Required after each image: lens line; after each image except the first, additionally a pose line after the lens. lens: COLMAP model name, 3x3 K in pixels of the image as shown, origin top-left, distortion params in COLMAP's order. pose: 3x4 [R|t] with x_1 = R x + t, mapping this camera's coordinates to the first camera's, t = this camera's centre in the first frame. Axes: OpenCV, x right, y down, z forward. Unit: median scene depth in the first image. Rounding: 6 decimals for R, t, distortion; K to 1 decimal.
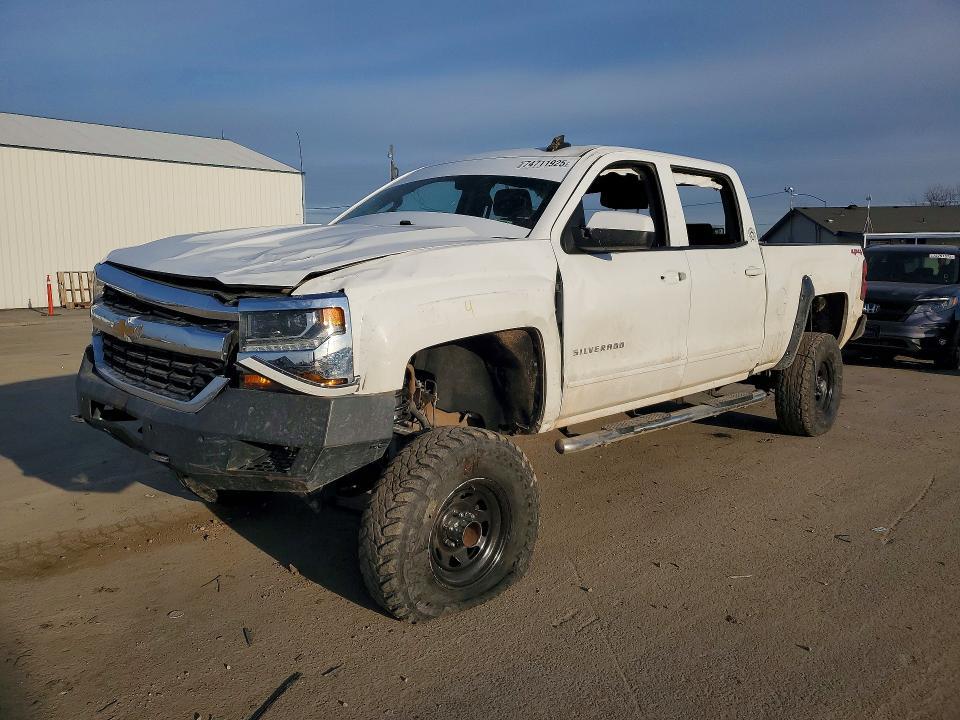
lens RADIAL K [[718.8, 0, 480.0], [0, 718.8, 360.0], [0, 0, 1]] dist [0.022338, -0.002252]
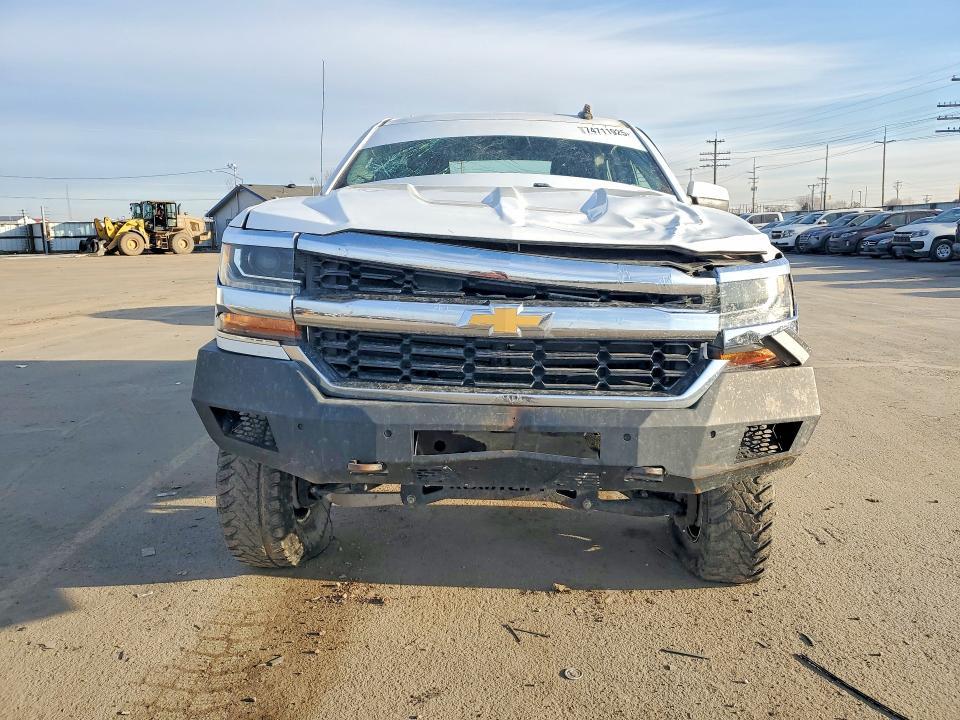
lens RADIAL K [[718.8, 0, 480.0], [0, 718.8, 360.0], [0, 0, 1]] dist [0.022338, -0.002252]
pose [[0.744228, -0.126653, 0.655808, -0.805194], [0.105256, 0.991828, 0.072100, -0.048300], [-0.659580, 0.015369, 0.751477, 0.385856]]
